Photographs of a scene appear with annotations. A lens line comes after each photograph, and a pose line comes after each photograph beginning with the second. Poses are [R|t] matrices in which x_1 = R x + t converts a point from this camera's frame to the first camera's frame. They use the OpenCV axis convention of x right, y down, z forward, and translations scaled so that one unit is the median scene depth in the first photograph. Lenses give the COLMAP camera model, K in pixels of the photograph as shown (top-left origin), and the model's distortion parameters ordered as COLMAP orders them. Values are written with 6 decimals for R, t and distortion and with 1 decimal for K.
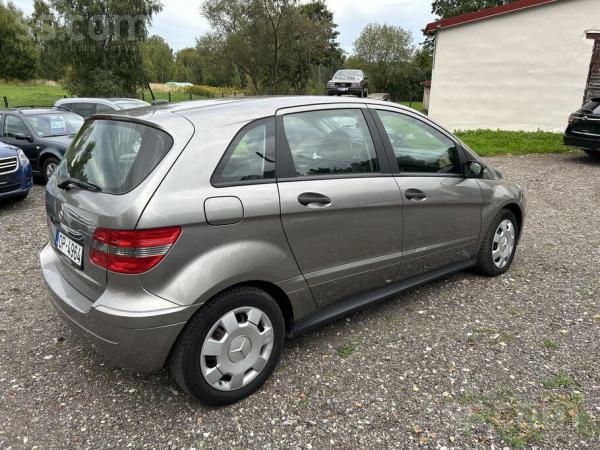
lens RADIAL K [[446.1, 0, 298.6], [0, 446.1, 221.0], [0, 0, 1]] dist [0.028334, -0.019535]
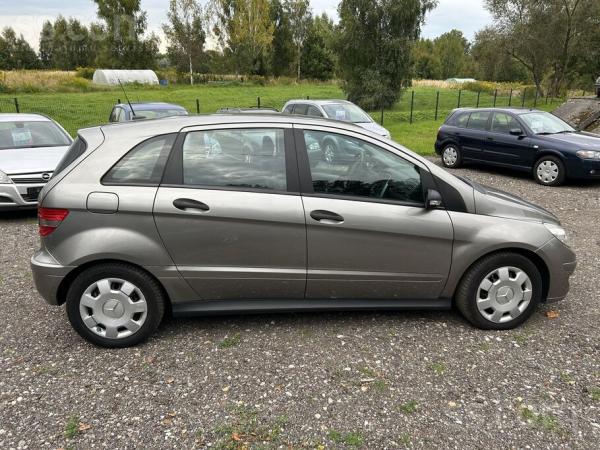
lens RADIAL K [[446.1, 0, 304.3], [0, 446.1, 226.6], [0, 0, 1]] dist [0.028334, -0.019535]
pose [[0.830778, 0.162366, -0.532396, 0.814235], [-0.151845, 0.986339, 0.063861, -0.100565], [0.535492, 0.027787, 0.844083, 0.146004]]
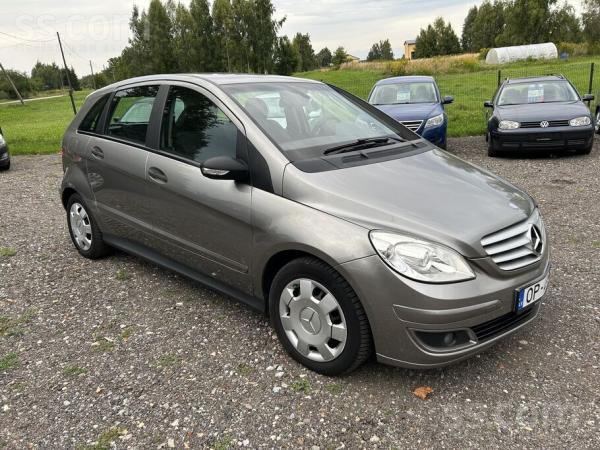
lens RADIAL K [[446.1, 0, 300.8], [0, 446.1, 227.2], [0, 0, 1]] dist [0.028334, -0.019535]
pose [[0.153782, 0.295501, -0.942884, 1.361146], [-0.214402, 0.941479, 0.260093, -0.293189], [0.964564, 0.162159, 0.208139, 1.209212]]
